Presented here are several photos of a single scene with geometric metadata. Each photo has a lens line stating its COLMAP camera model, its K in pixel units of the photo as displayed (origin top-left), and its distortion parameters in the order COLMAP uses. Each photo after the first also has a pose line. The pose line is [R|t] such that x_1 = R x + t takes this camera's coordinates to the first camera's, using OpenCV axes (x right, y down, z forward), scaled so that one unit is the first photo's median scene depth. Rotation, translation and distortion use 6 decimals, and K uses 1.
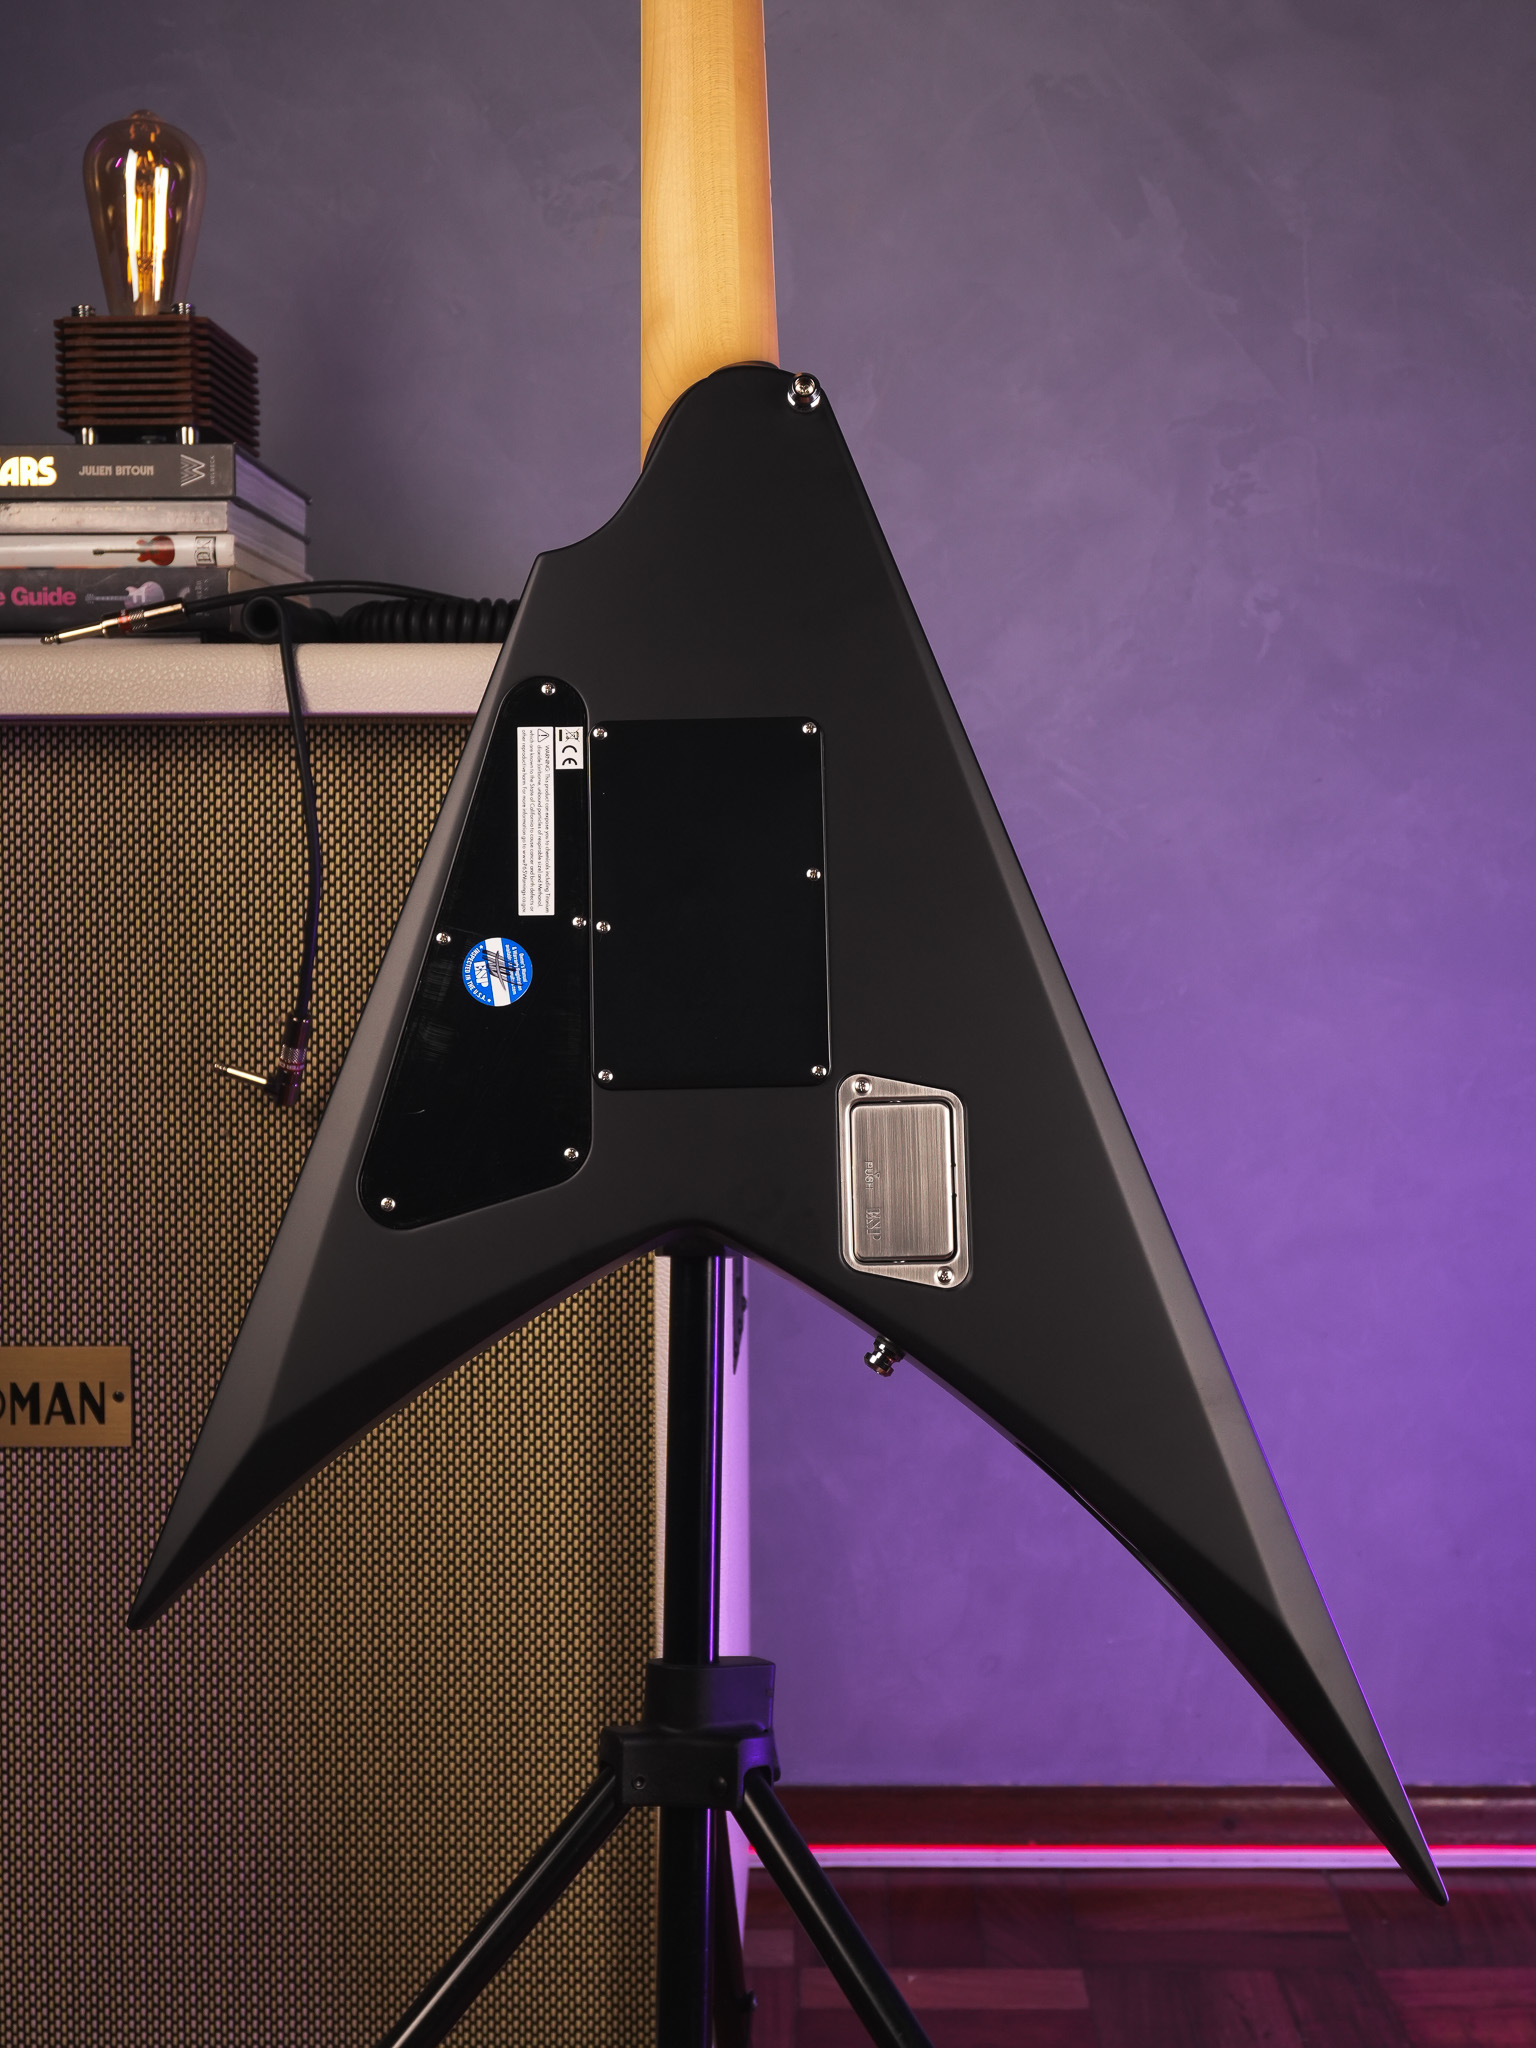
lens RADIAL K [[2547.4, 0, 769.6], [0, 2547.4, 1021.5], [0, 0, 1]] dist [-0.005443, 0.000000]
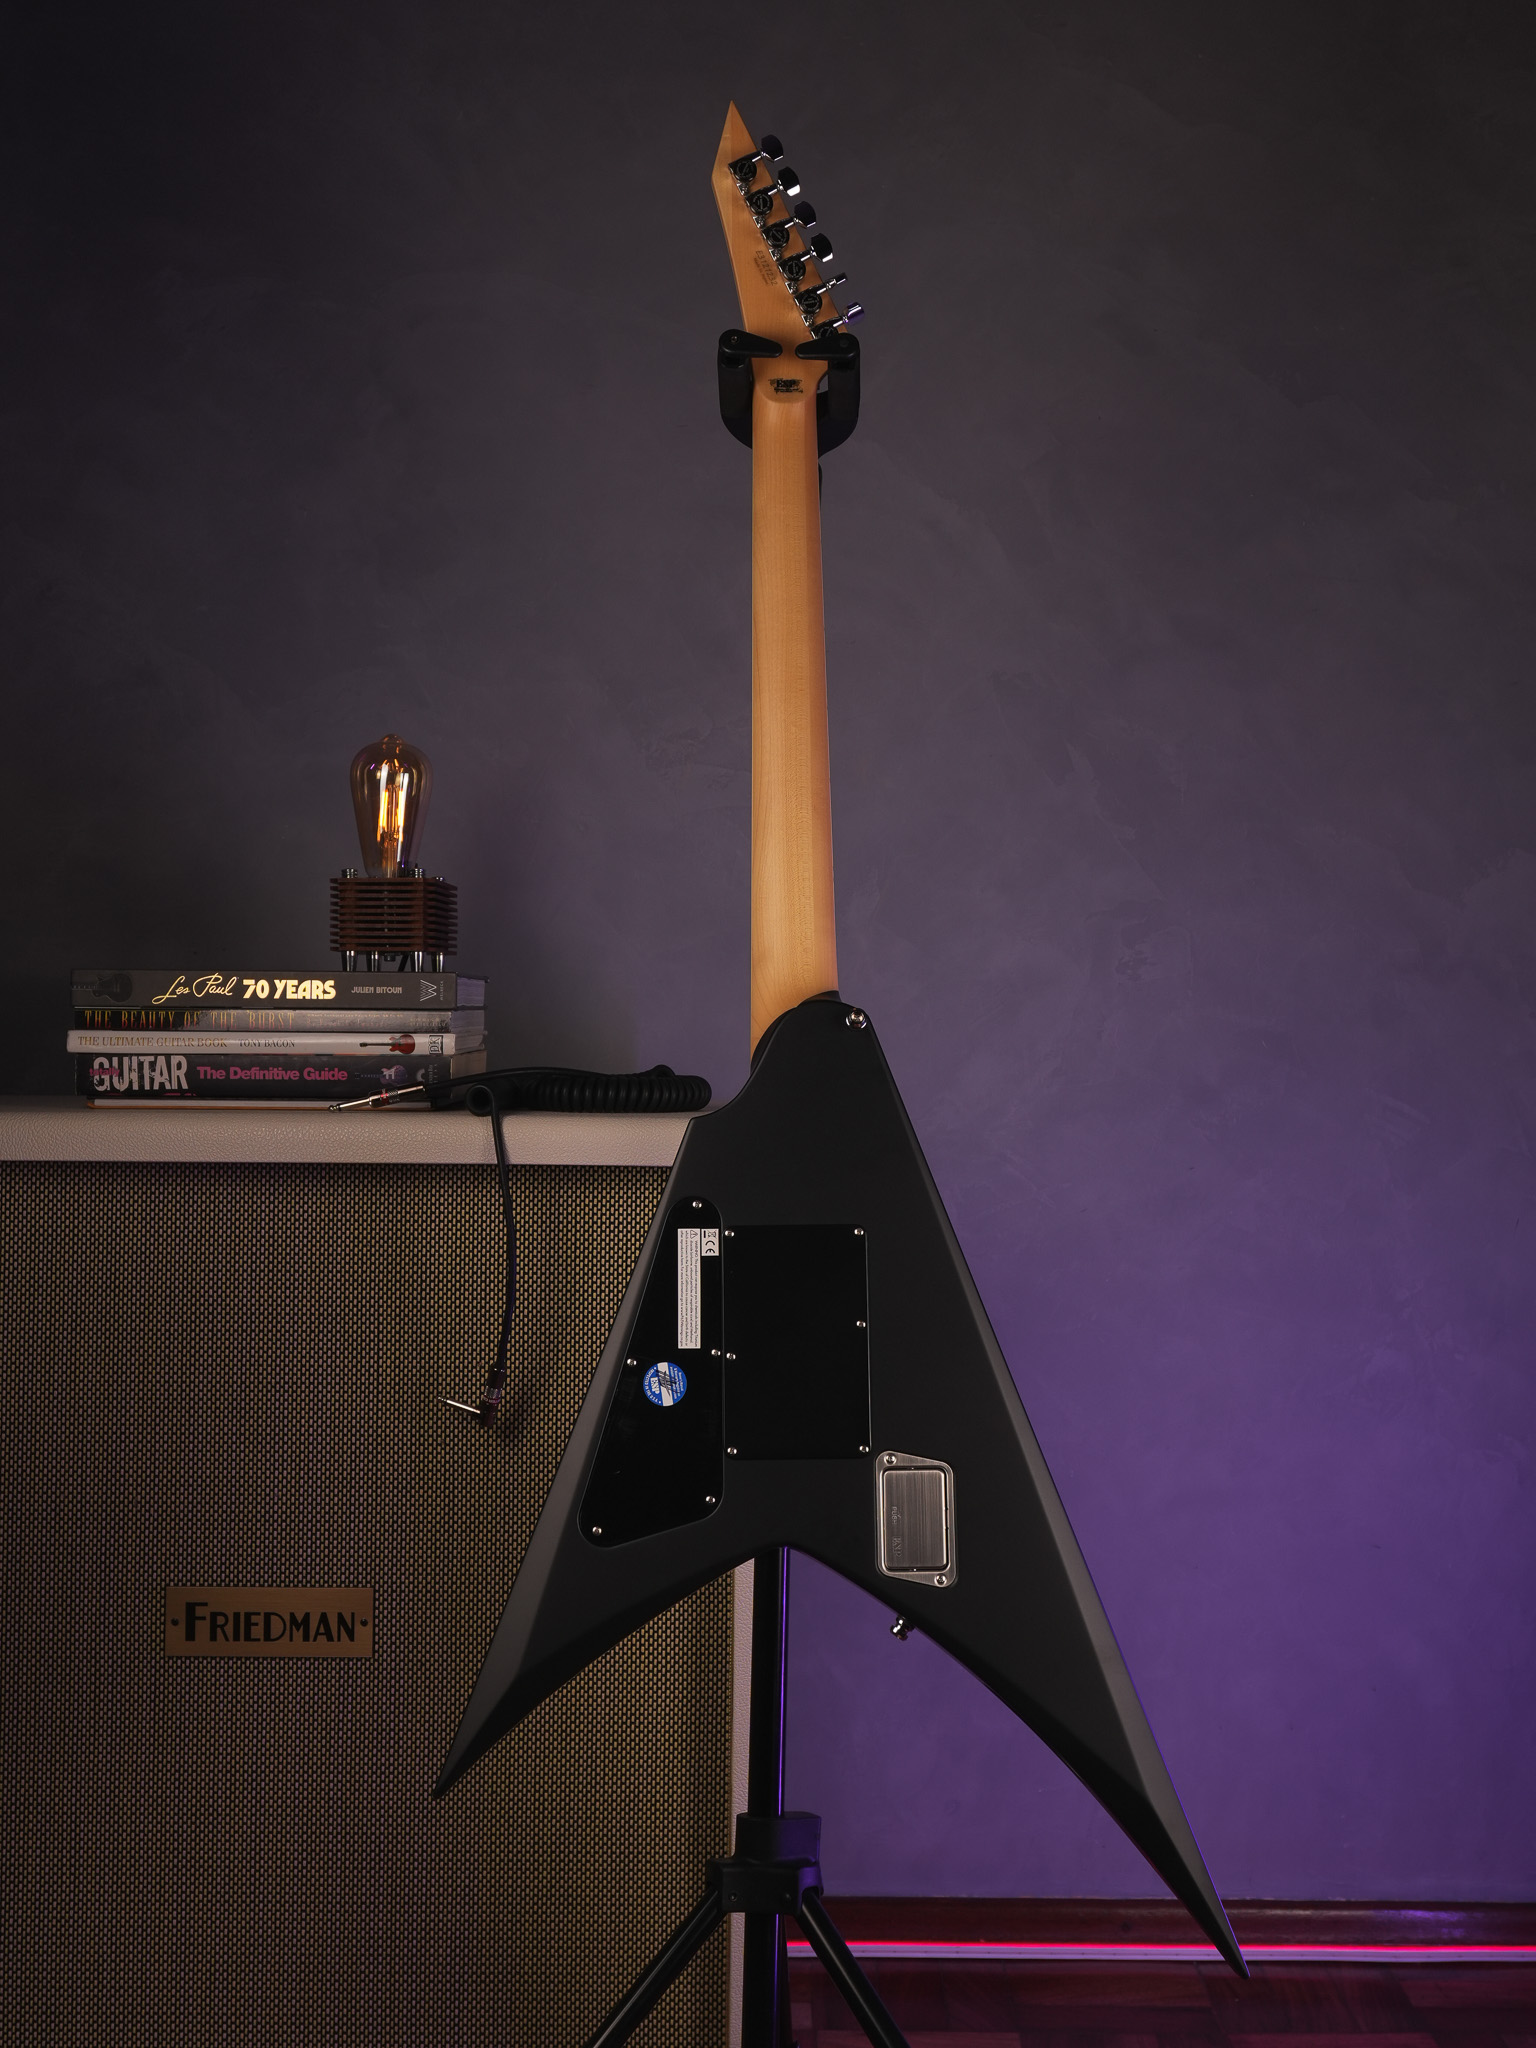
lens RADIAL K [[2346.9, 0, 766.9], [0, 2346.9, 1026.8], [0, 0, 1]] dist [0.000465, 0.000000]
pose [[0.999766, 0.013653, 0.016754, -0.052897], [-0.012626, 0.998121, -0.059966, -0.117934], [-0.017541, 0.059741, 0.998060, -0.373919]]
